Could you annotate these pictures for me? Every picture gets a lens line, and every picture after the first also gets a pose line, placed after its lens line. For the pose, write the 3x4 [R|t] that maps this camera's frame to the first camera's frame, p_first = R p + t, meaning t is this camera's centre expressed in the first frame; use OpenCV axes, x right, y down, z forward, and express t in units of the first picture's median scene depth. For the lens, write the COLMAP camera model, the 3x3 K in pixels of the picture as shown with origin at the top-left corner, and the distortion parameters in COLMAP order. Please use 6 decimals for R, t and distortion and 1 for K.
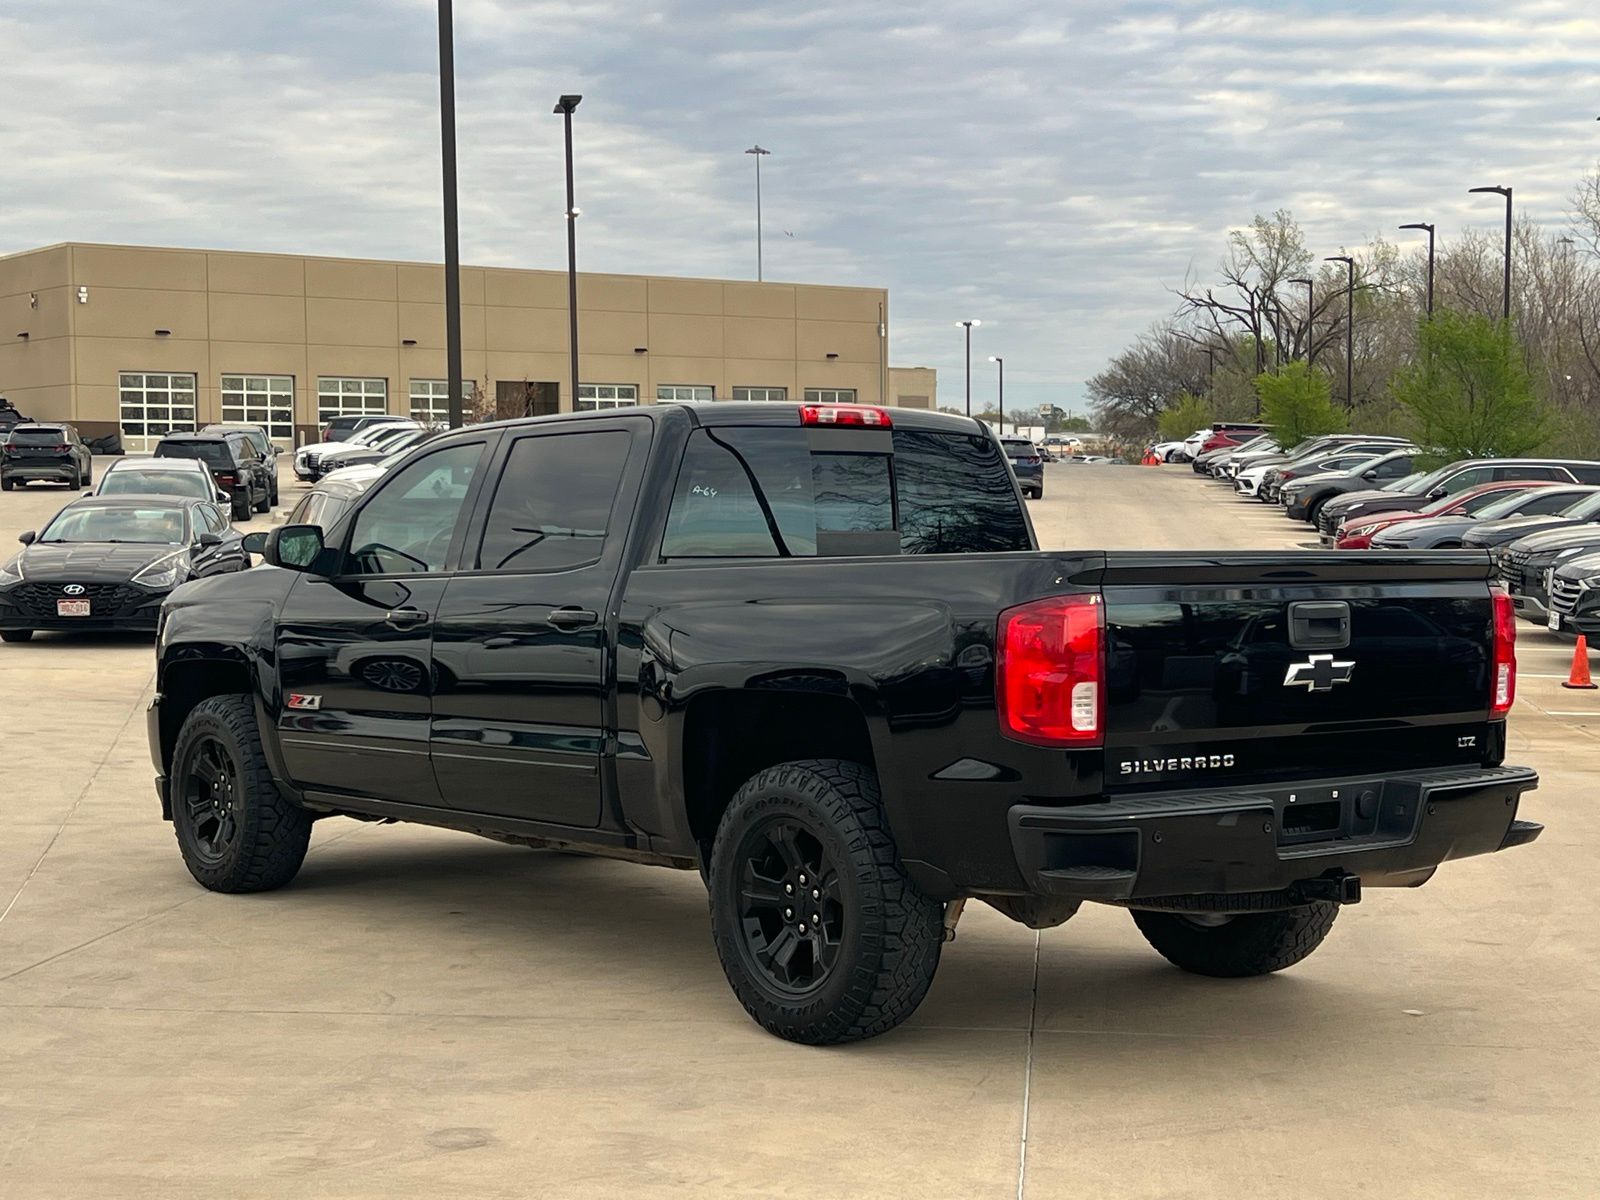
lens RADIAL K [[2469.2, 0, 613.3], [0, 2469.2, 599.4], [0, 0, 1]] dist [0.020786, 0.045740]
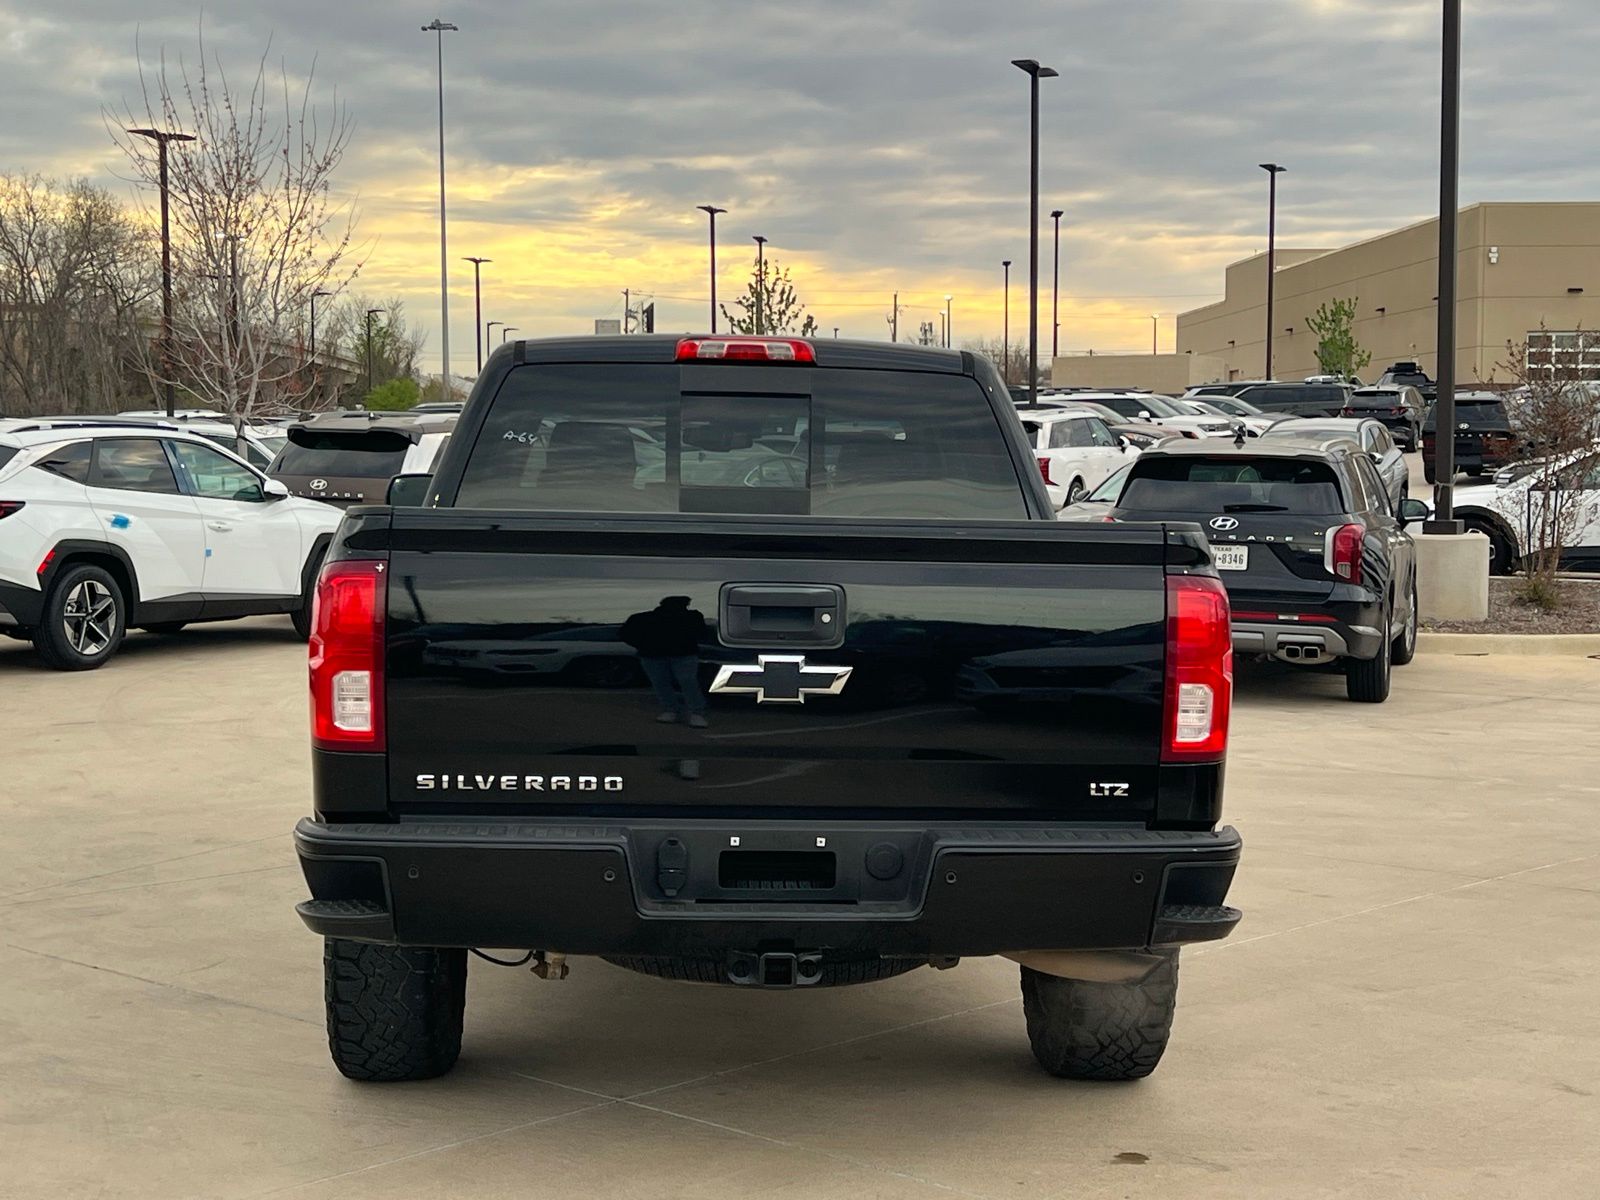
lens RADIAL K [[2373.8, 0, 809.5], [0, 2373.8, 611.3], [0, 0, 1]] dist [0.216364, -0.761957]
pose [[0.858161, 0.045601, -0.511351, 0.664603], [-0.034530, 0.998919, 0.031133, -0.013703], [0.512217, -0.009060, 0.858808, 0.385771]]
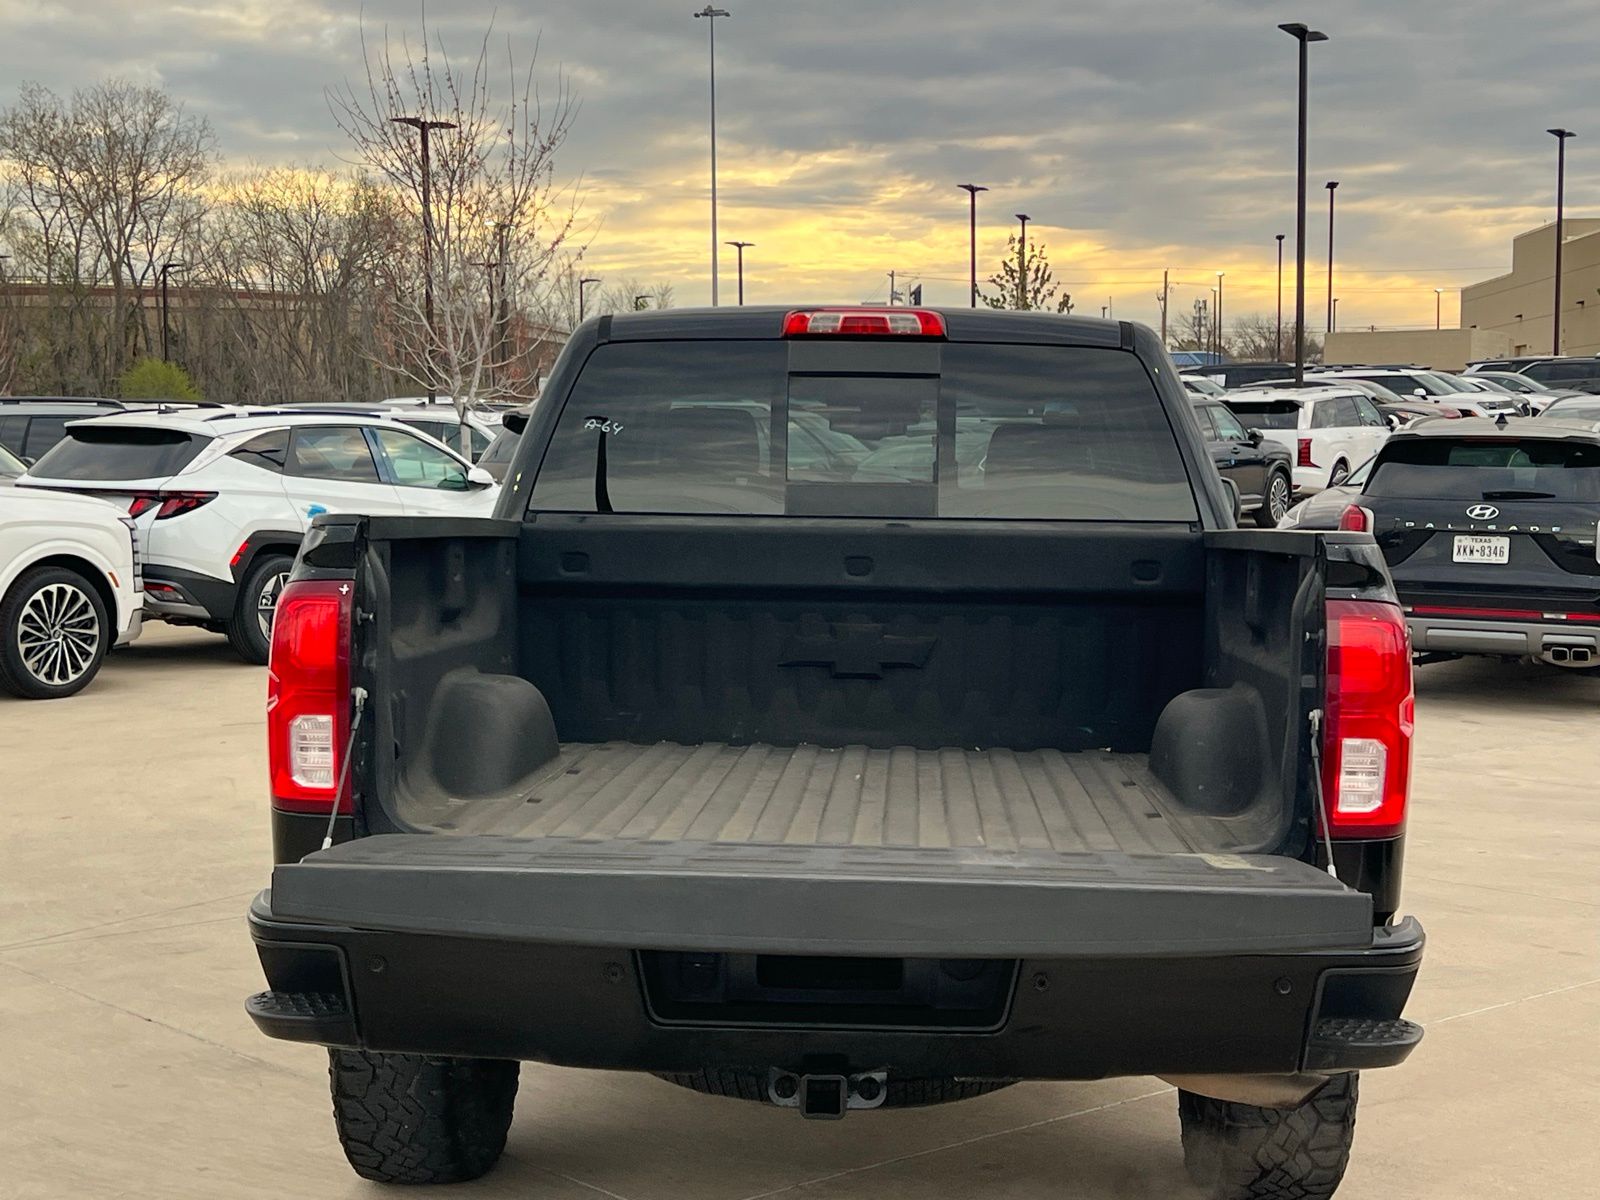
lens RADIAL K [[2373.8, 0, 809.5], [0, 2373.8, 611.3], [0, 0, 1]] dist [0.216364, -0.761957]
pose [[0.795071, 0.052549, -0.604236, 0.633666], [-0.033650, 0.998527, 0.042562, -0.023568], [0.605582, -0.013507, 0.795668, 0.536999]]
